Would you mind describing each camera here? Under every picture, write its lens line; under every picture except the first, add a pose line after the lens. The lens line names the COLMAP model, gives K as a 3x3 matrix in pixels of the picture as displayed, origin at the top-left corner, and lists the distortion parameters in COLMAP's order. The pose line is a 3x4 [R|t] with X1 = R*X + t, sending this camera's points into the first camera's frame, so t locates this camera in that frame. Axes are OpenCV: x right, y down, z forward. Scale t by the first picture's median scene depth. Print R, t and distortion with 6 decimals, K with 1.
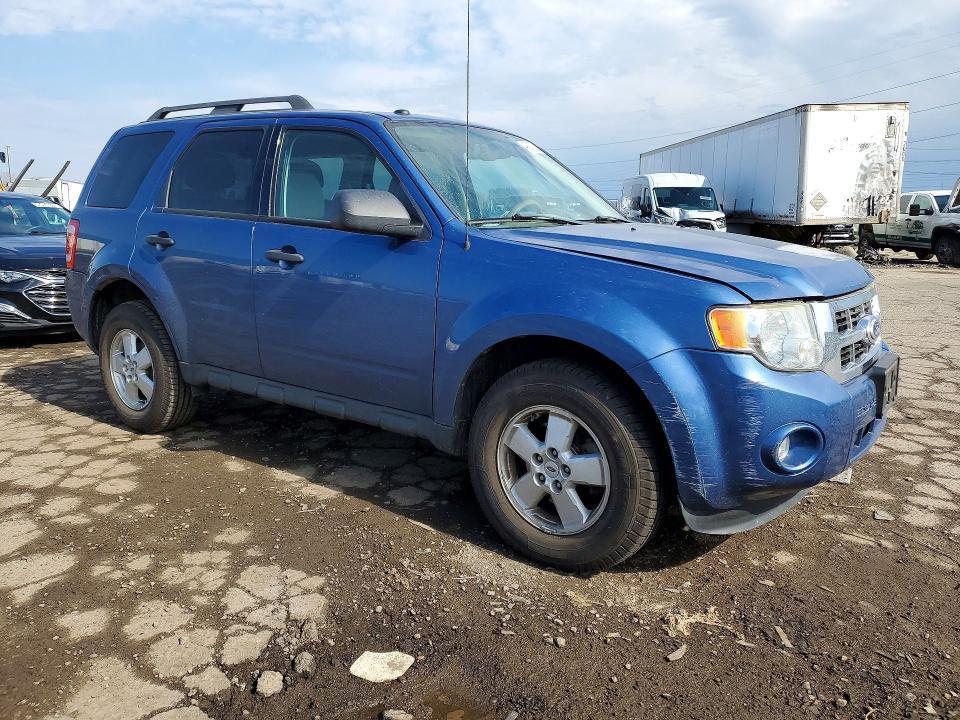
lens RADIAL K [[736.4, 0, 486.8], [0, 736.4, 357.1], [0, 0, 1]] dist [0.010799, 0.001498]
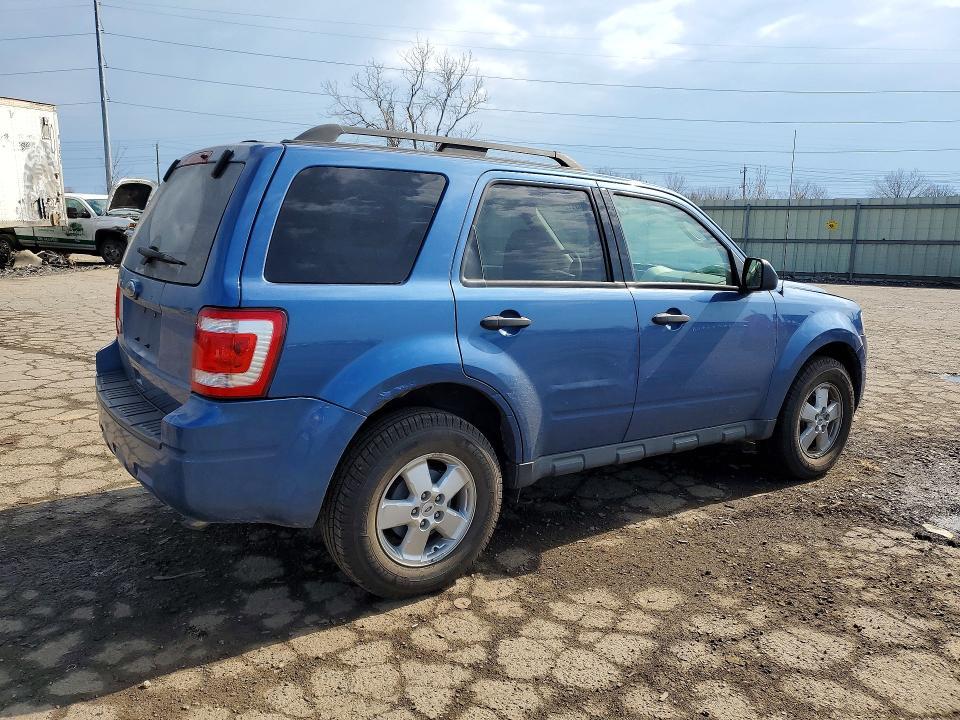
lens RADIAL K [[736.4, 0, 481.6], [0, 736.4, 366.2], [0, 0, 1]] dist [0.010799, 0.001498]
pose [[0.342093, -0.180101, 0.922245, -0.215619], [0.157803, 0.978533, 0.132559, -0.040081], [-0.926321, 0.100186, 0.363170, 0.136229]]
